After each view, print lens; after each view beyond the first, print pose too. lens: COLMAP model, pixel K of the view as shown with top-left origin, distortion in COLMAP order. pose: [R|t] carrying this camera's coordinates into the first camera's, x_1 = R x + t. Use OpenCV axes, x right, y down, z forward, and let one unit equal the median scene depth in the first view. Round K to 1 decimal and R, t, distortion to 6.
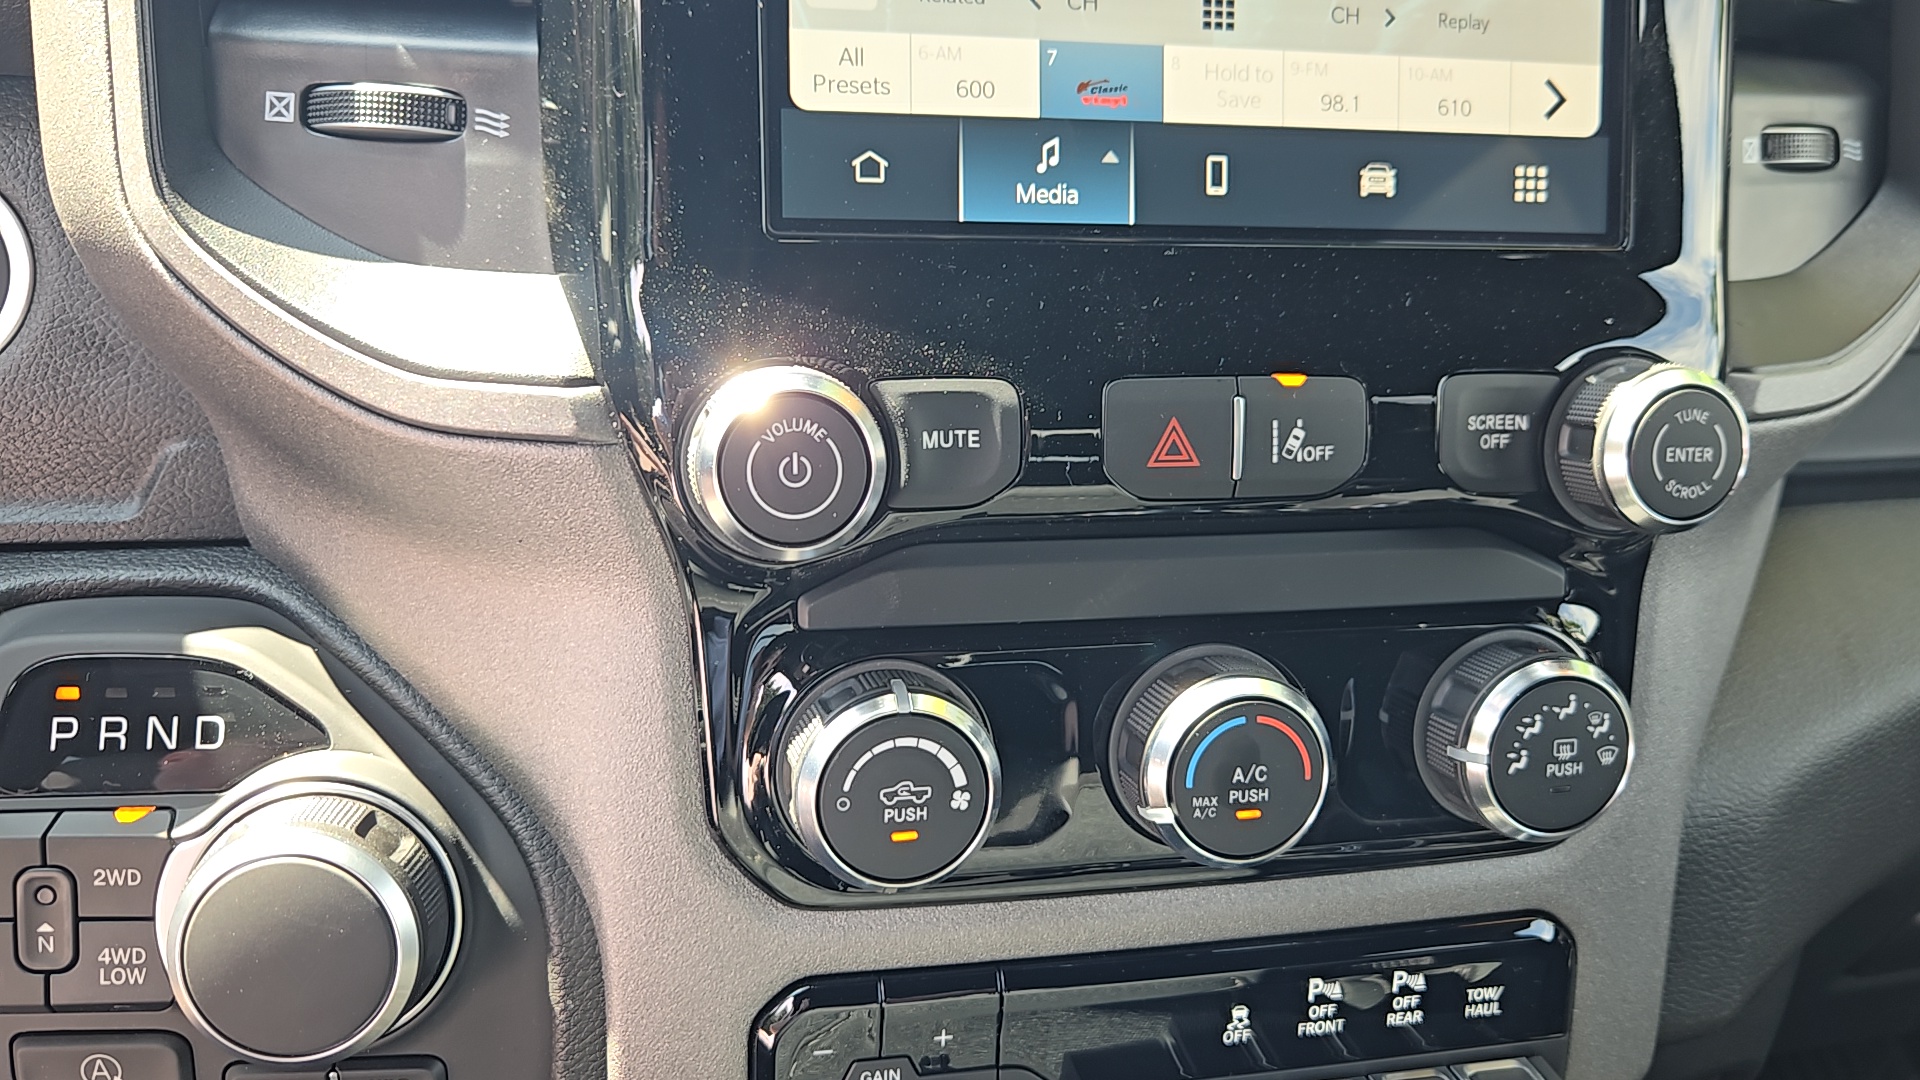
lens RADIAL K [[1616.7, 0, 960.0], [0, 1616.7, 540.0], [0, 0, 1]] dist [-0.008501, -0.000146]
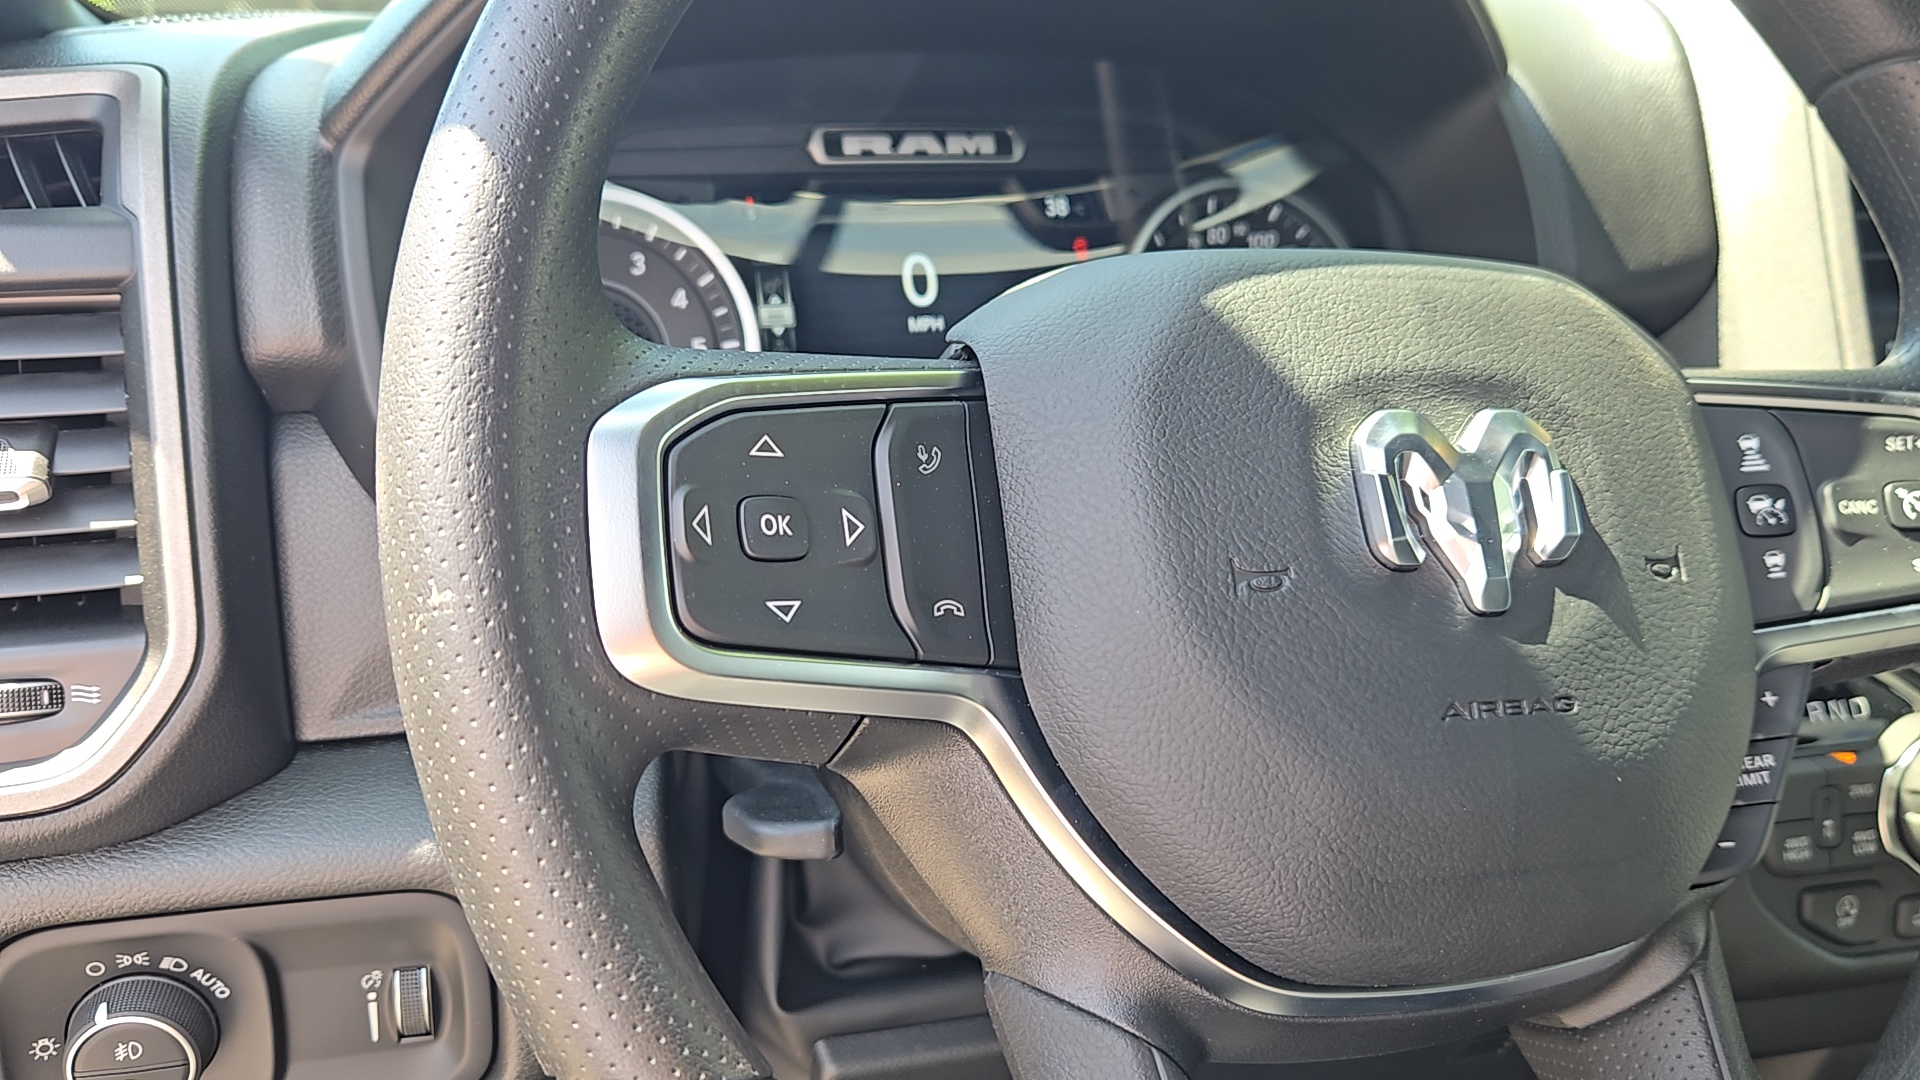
lens RADIAL K [[1607.0, 0, 956.9], [0, 1607.0, 544.7], [0, 0, 1]] dist [-0.005407, -0.007576]
pose [[0.987576, -0.075677, 0.137719, -1.707031], [0.085750, 0.993943, -0.068738, -0.020714], [-0.131683, 0.079694, 0.988083, -0.611882]]
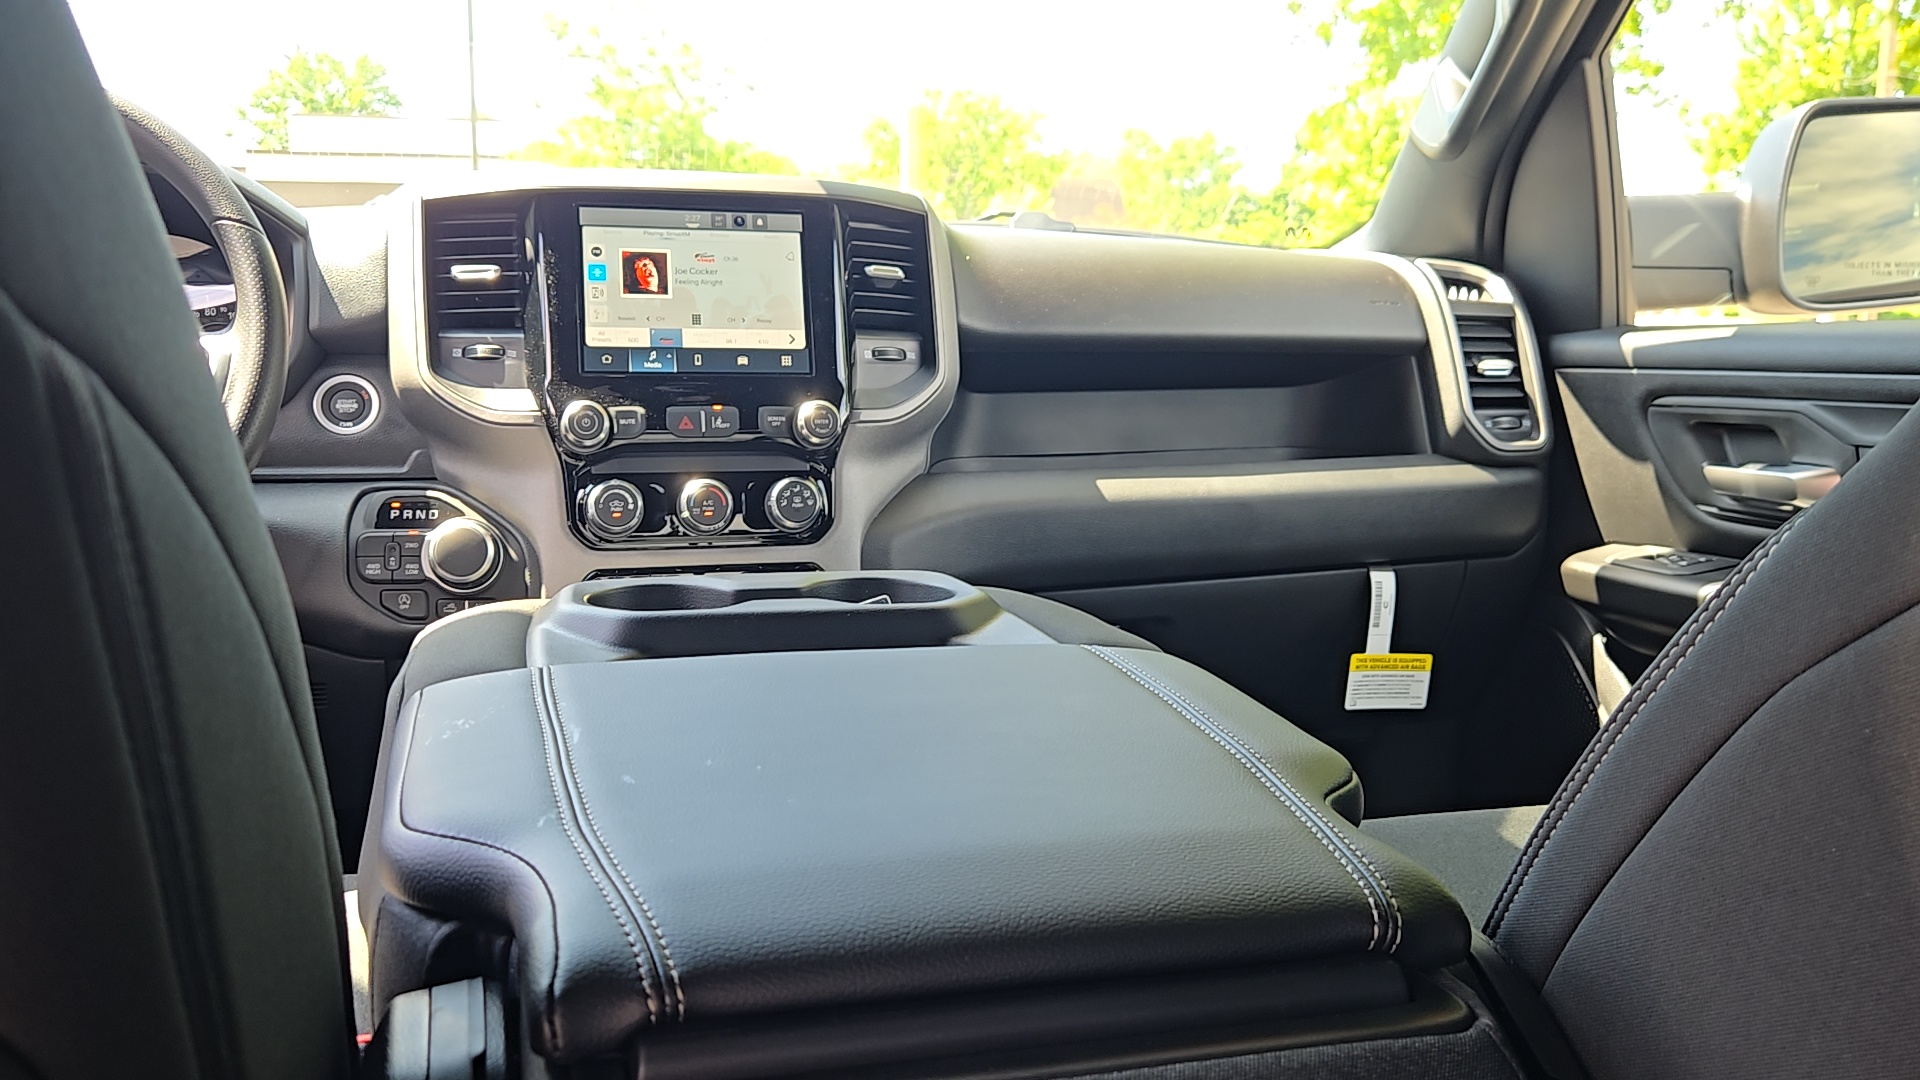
lens RADIAL K [[1609.6, 0, 966.0], [0, 1609.6, 549.2], [0, 0, 1]] dist [-0.002264, -0.001586]
pose [[0.997094, -0.050901, 0.056685, 0.566801], [0.062652, 0.971178, -0.229976, 1.170576], [-0.043345, 0.232859, 0.971544, -2.742525]]
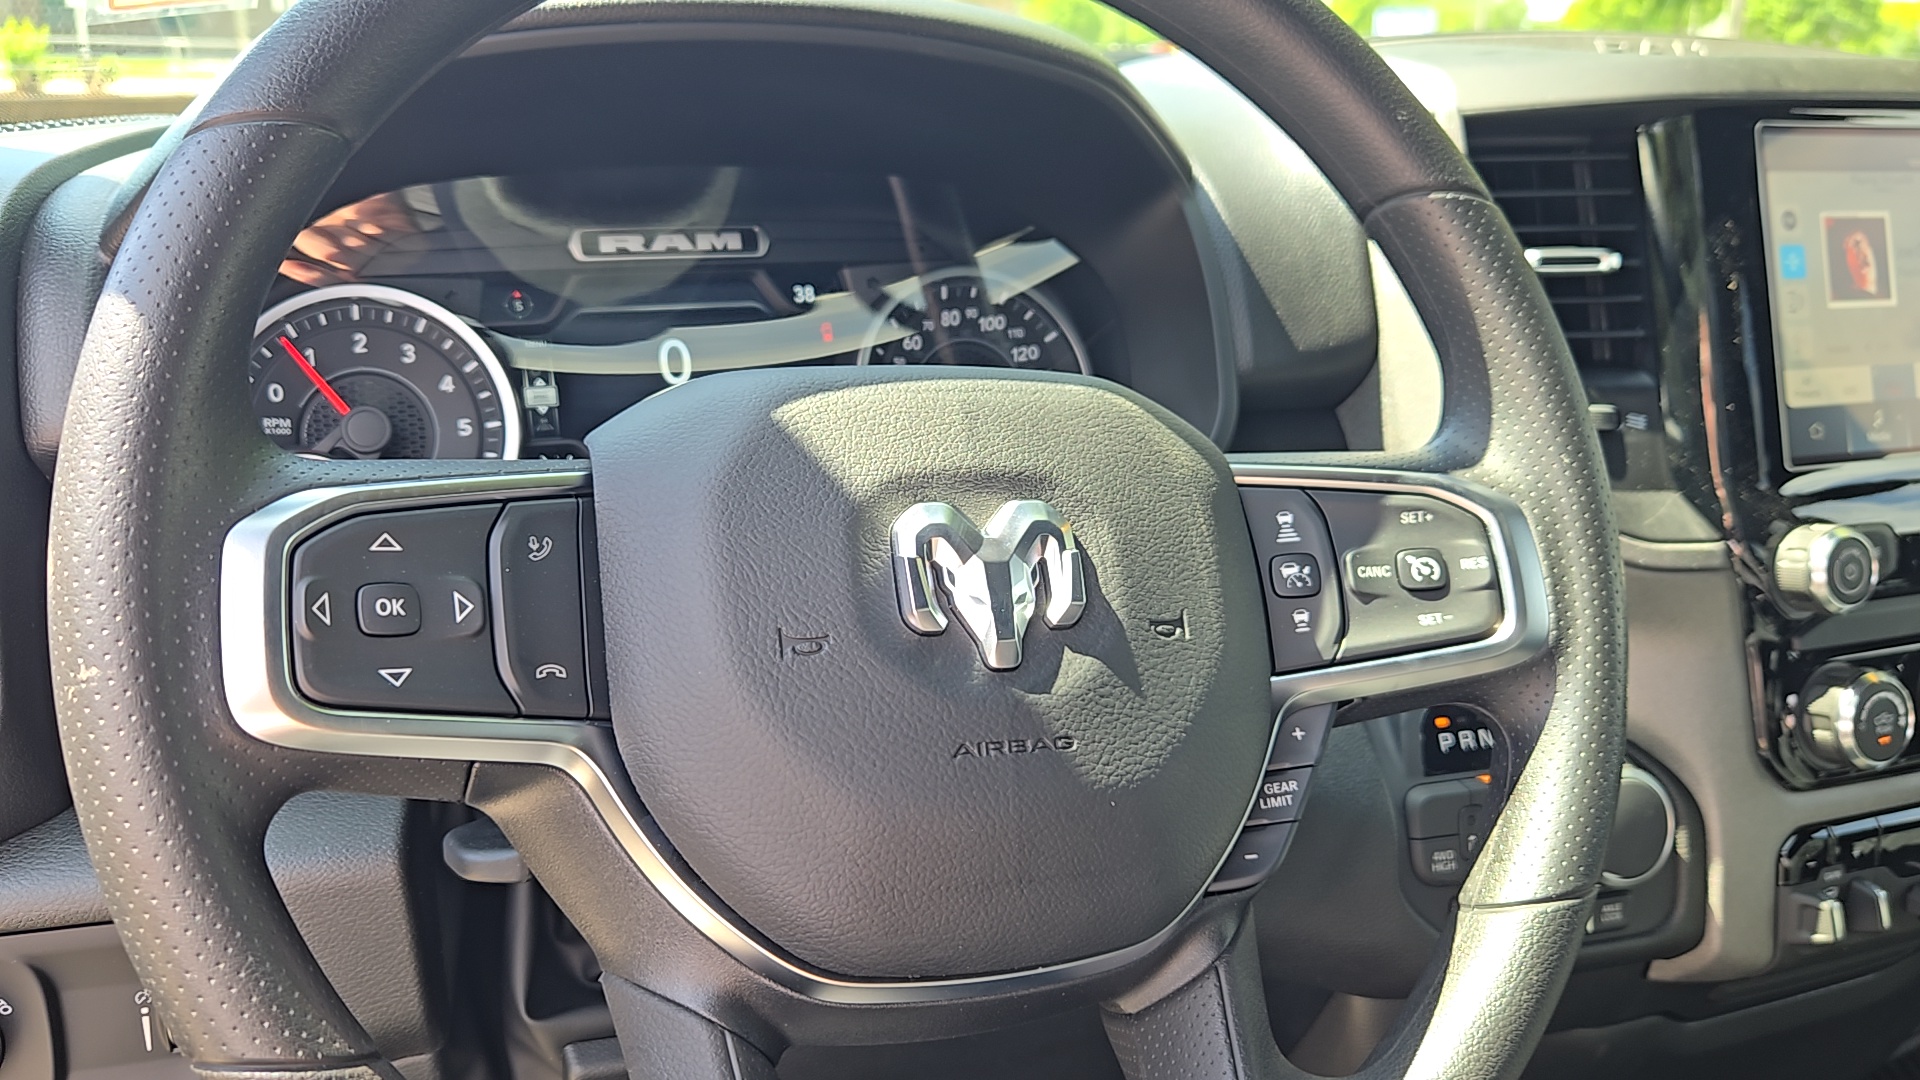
lens RADIAL K [[1603.4, 0, 950.8], [0, 1603.4, 547.2], [0, 0, 1]] dist [0.000444, 0.014252]
pose [[0.982920, -0.083426, 0.164038, -1.480961], [0.097861, 0.991819, -0.081964, -0.014565], [-0.155858, 0.096617, 0.983043, -0.863180]]
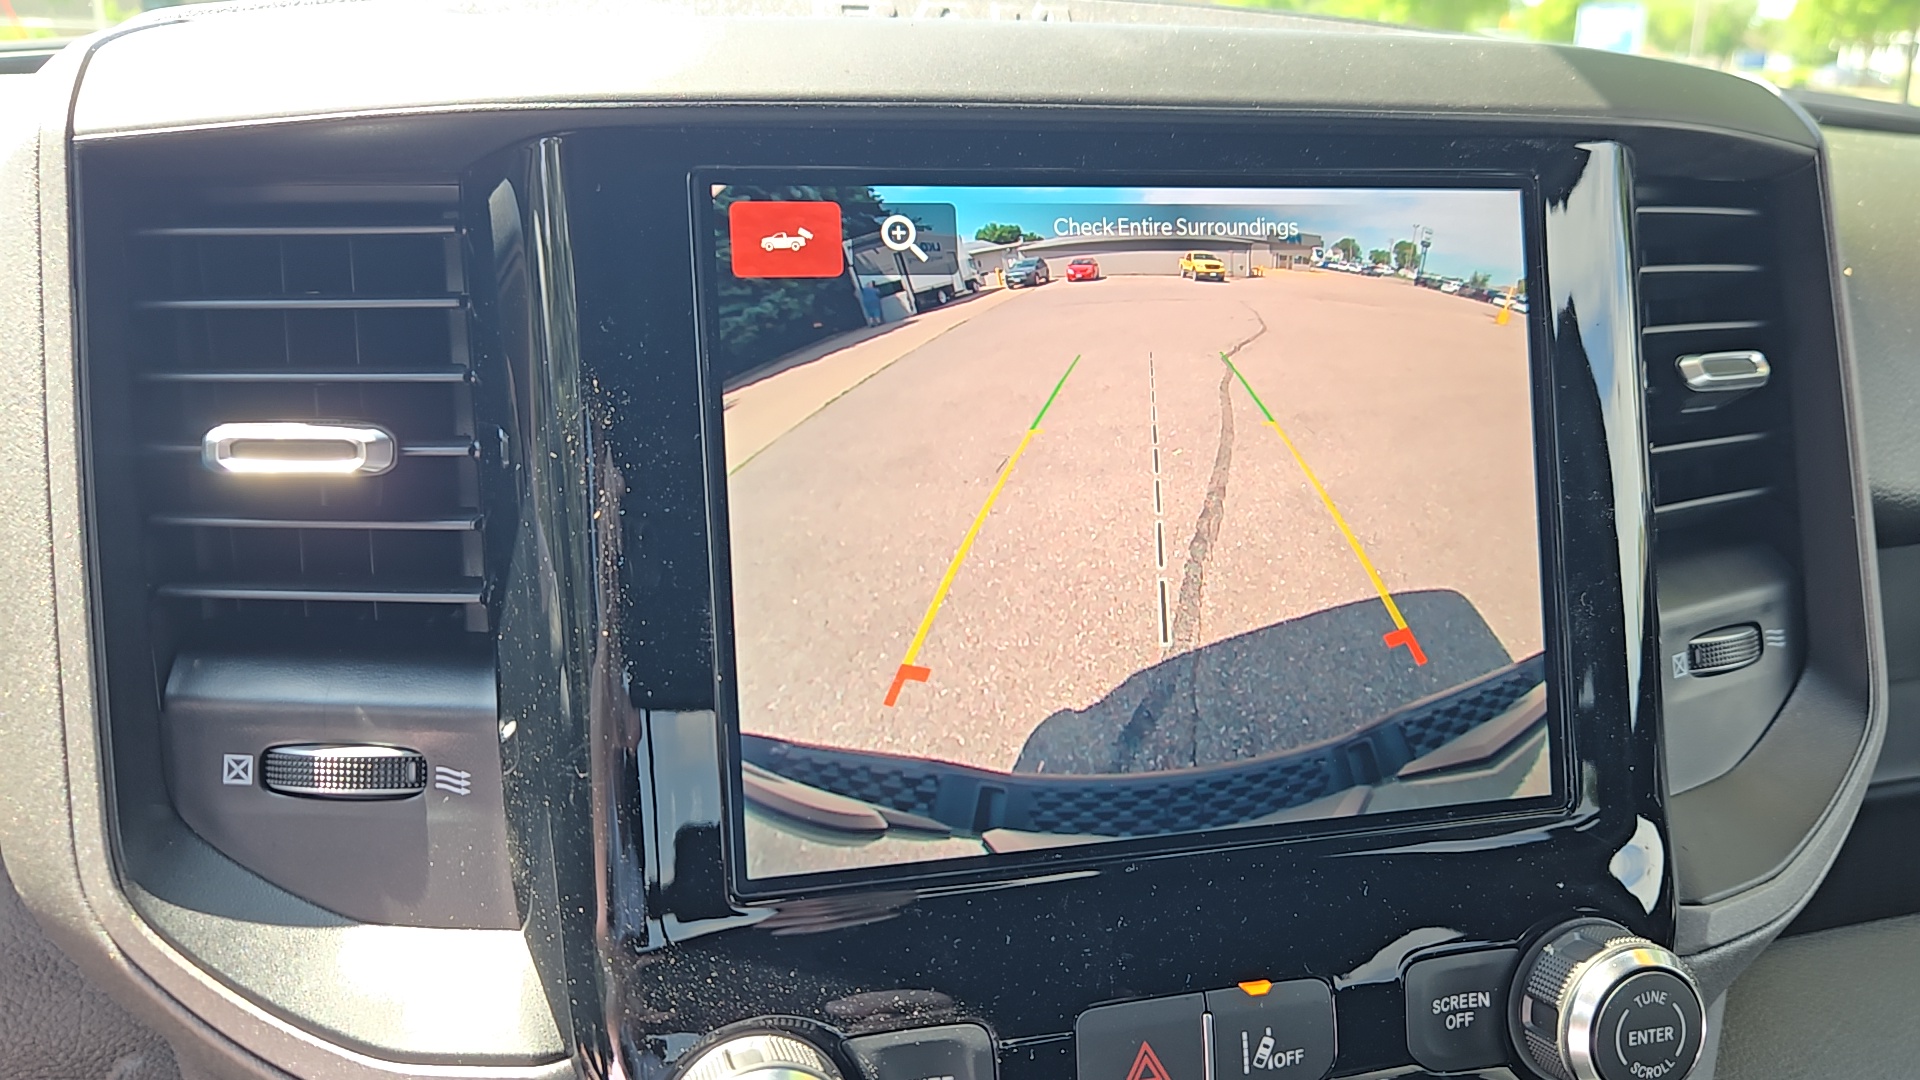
lens RADIAL K [[1609.6, 0, 966.0], [0, 1609.6, 549.2], [0, 0, 1]] dist [-0.002264, -0.001586]
pose [[0.998185, -0.046619, 0.038114, -0.002537], [0.049847, 0.994813, -0.088675, -0.290774], [-0.033782, 0.090414, 0.995331, -0.020778]]
